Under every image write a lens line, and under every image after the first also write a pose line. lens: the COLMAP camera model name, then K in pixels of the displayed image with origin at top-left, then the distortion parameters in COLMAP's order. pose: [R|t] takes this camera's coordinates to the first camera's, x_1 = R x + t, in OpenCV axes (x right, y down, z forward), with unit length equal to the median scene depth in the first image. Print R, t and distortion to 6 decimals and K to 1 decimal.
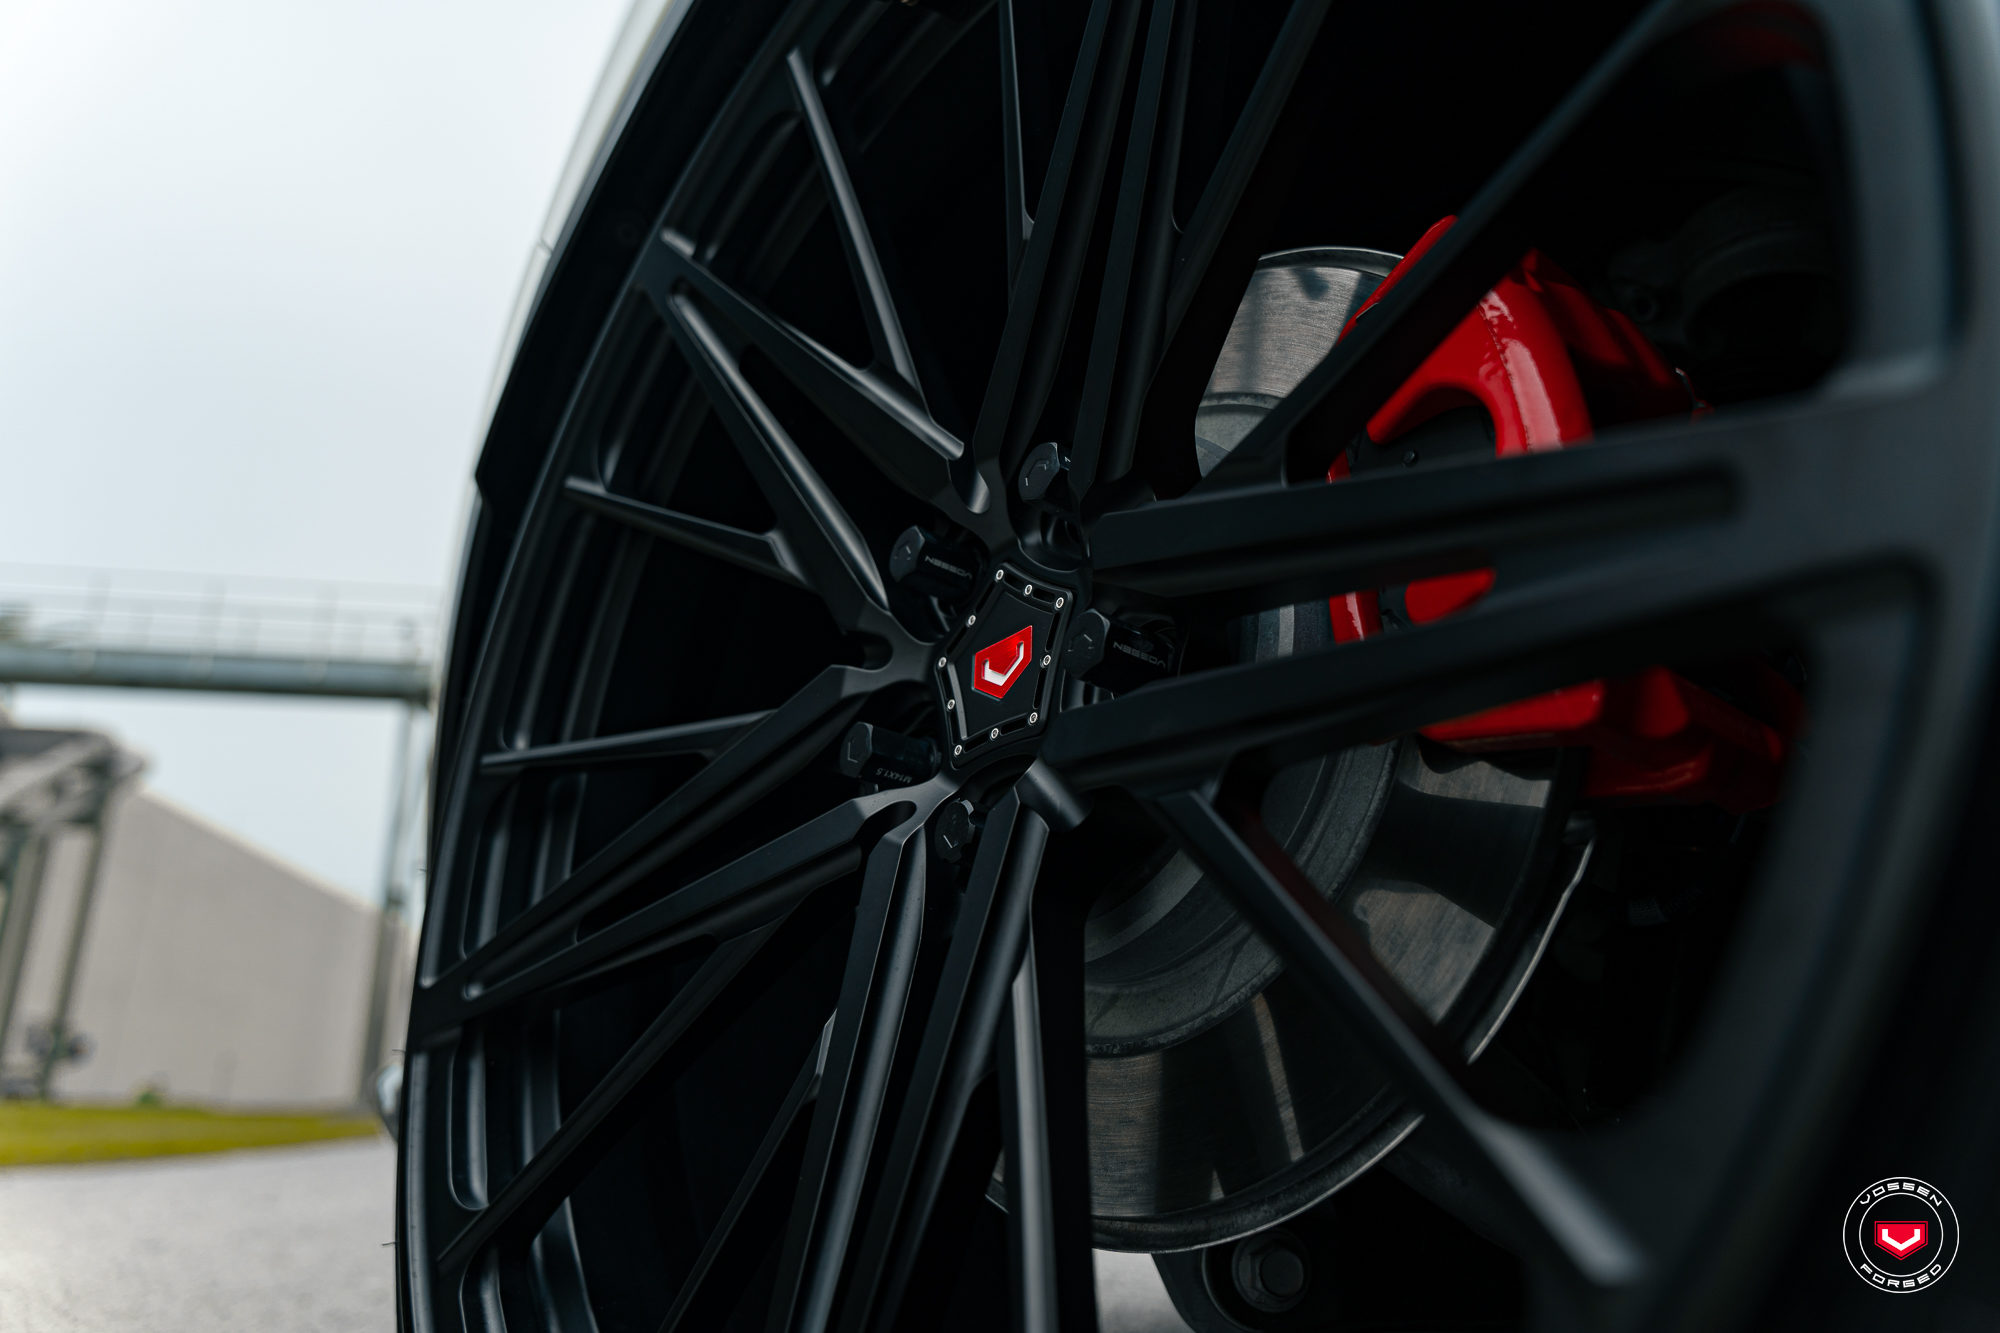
lens RADIAL K [[1340.7, 0, 1027.6], [0, 1340.7, 668.5], [0, 0, 1]] dist [-0.001333, -0.001320]
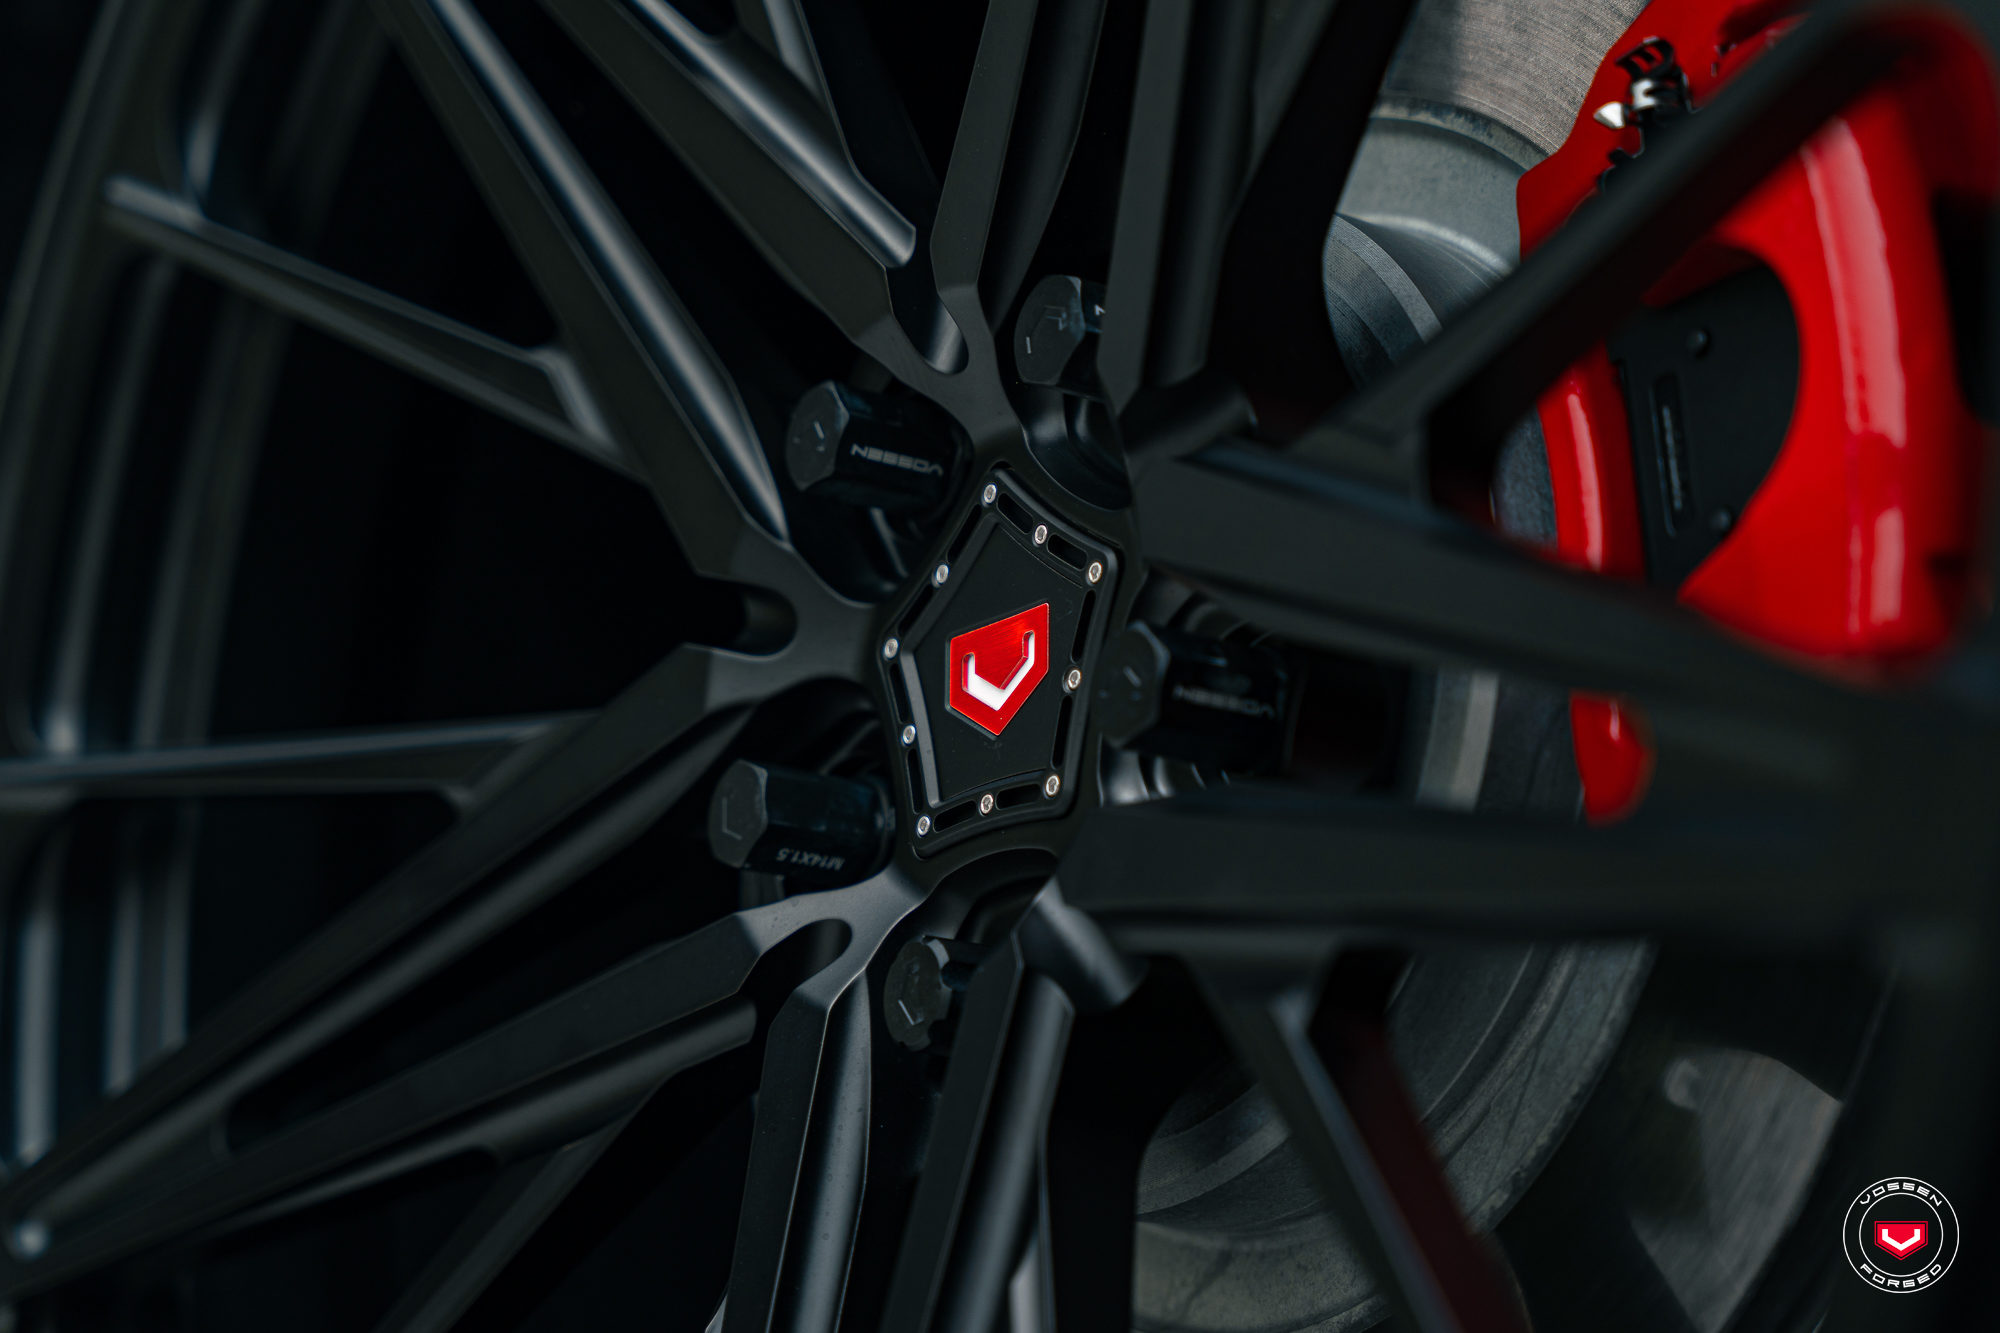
lens RADIAL K [[3764.2, 0, 1000.0], [0, 3764.2, 666.5], [0, 0, 1]] dist [0.063513, 0.068677]
pose [[0.997800, -0.028520, -0.059852, 0.072267], [0.036901, 0.988896, 0.143952, -0.221110], [0.055082, -0.145843, 0.987773, -0.500668]]
